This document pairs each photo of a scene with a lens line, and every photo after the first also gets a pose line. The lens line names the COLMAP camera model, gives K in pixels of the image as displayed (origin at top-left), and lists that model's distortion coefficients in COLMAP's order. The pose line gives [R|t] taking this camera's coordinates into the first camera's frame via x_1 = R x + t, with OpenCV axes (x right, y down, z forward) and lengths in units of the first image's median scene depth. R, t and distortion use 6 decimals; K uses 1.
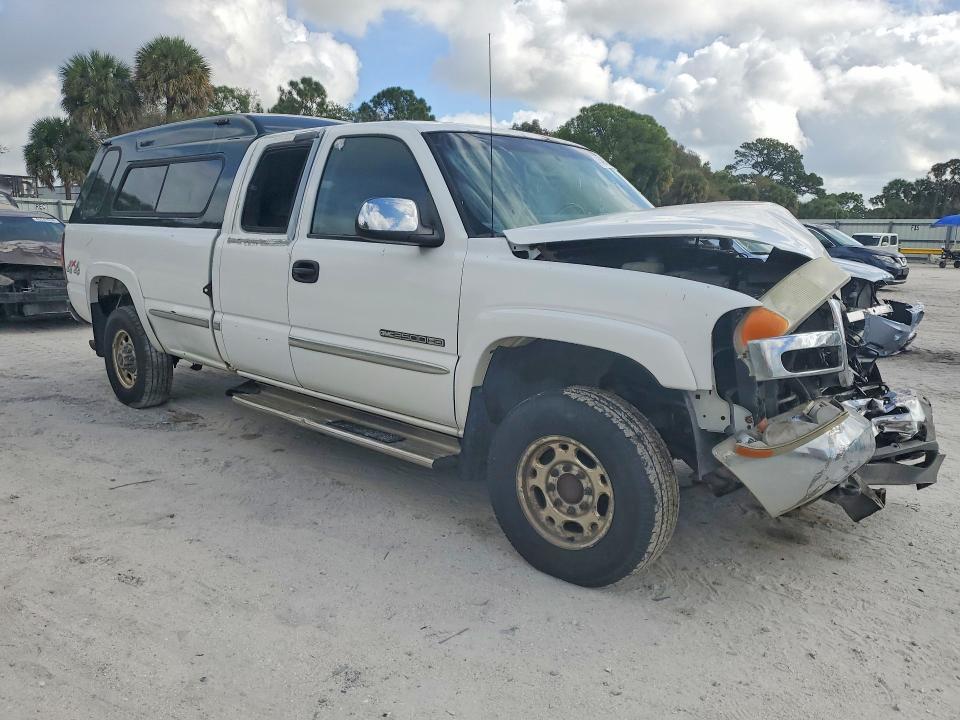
lens RADIAL K [[784.0, 0, 480.0], [0, 784.0, 360.0], [0, 0, 1]] dist [0.000655, 0.000505]
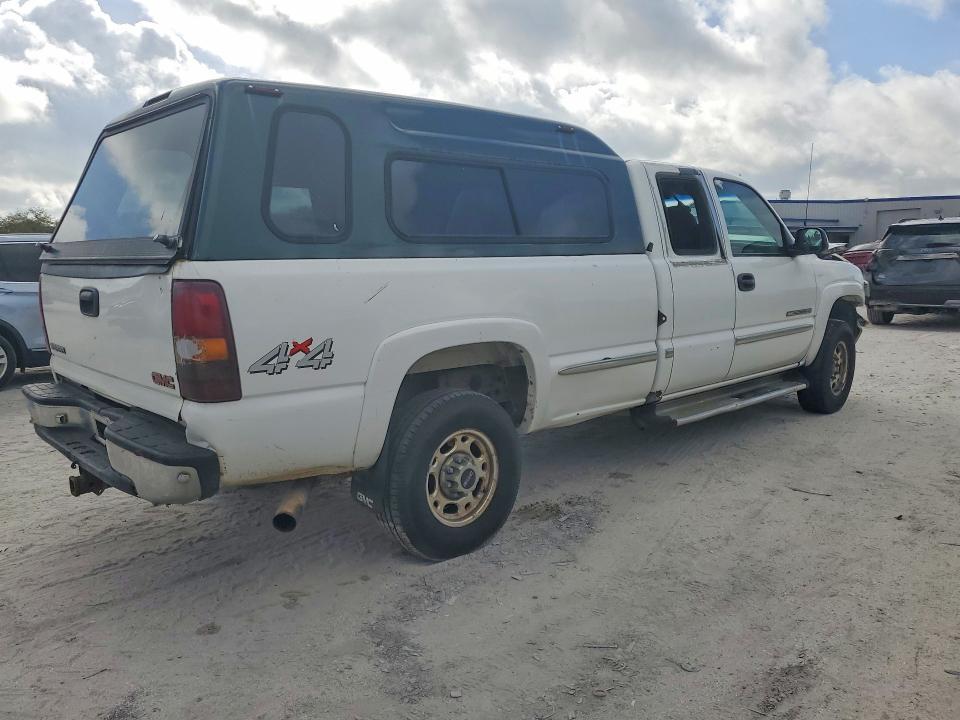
lens RADIAL K [[758.8, 0, 480.0], [0, 758.8, 360.0], [0, 0, 1]] dist [-0.001847, -0.000444]
pose [[0.044616, -0.165377, 0.985221, -1.318882], [0.180650, 0.971280, 0.154856, -0.232022], [-0.982535, 0.171071, 0.073210, 1.213888]]
